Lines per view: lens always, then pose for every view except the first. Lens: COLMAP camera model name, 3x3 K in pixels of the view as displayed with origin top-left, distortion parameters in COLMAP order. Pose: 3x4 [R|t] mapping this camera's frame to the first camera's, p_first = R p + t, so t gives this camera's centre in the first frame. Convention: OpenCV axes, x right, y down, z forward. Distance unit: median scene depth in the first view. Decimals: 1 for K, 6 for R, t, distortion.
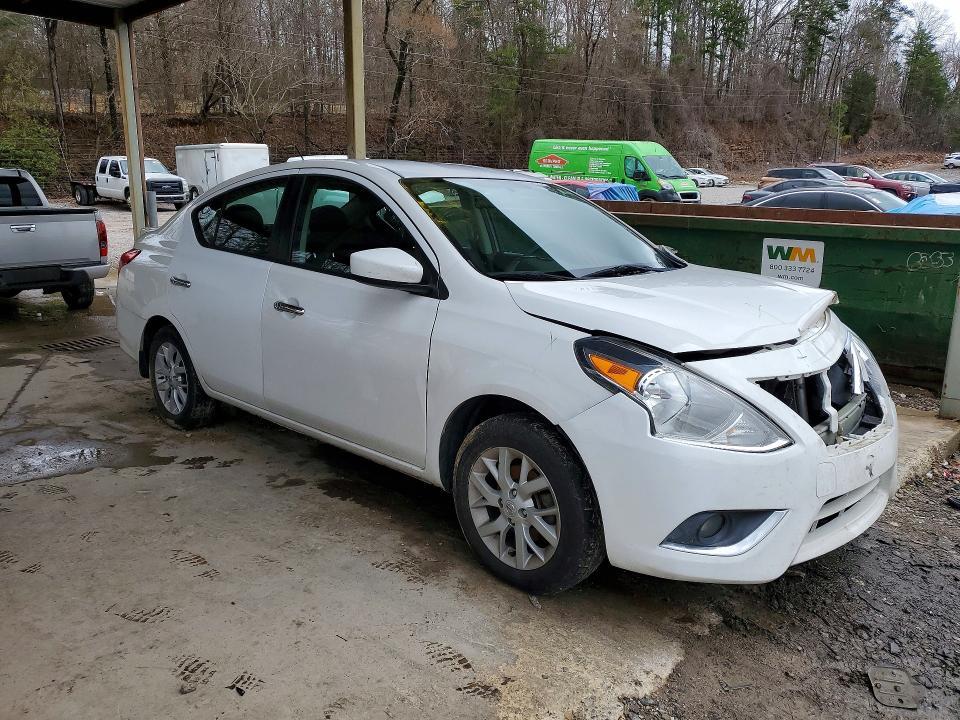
lens RADIAL K [[749.3, 0, 475.1], [0, 749.3, 358.6], [0, 0, 1]] dist [0.009200, 0.006896]
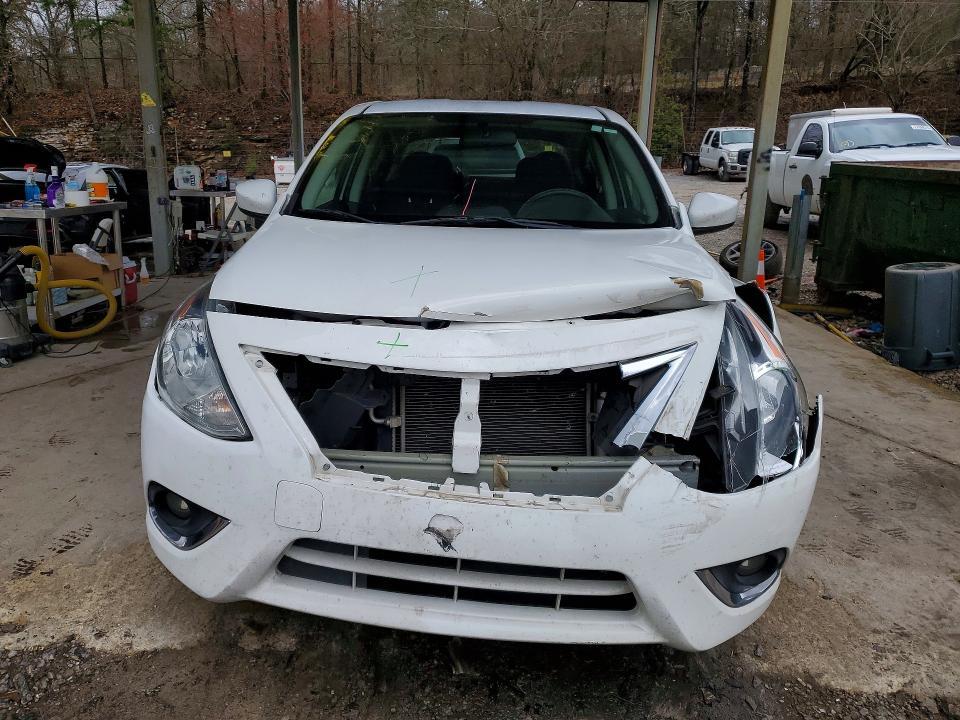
lens RADIAL K [[749.3, 0, 478.0], [0, 749.3, 362.5], [0, 0, 1]] dist [0.009200, 0.006896]
pose [[0.665256, 0.194464, -0.720845, 0.107916], [-0.168381, 0.979688, 0.108896, -0.007872], [0.727380, 0.048933, 0.684488, 0.064502]]
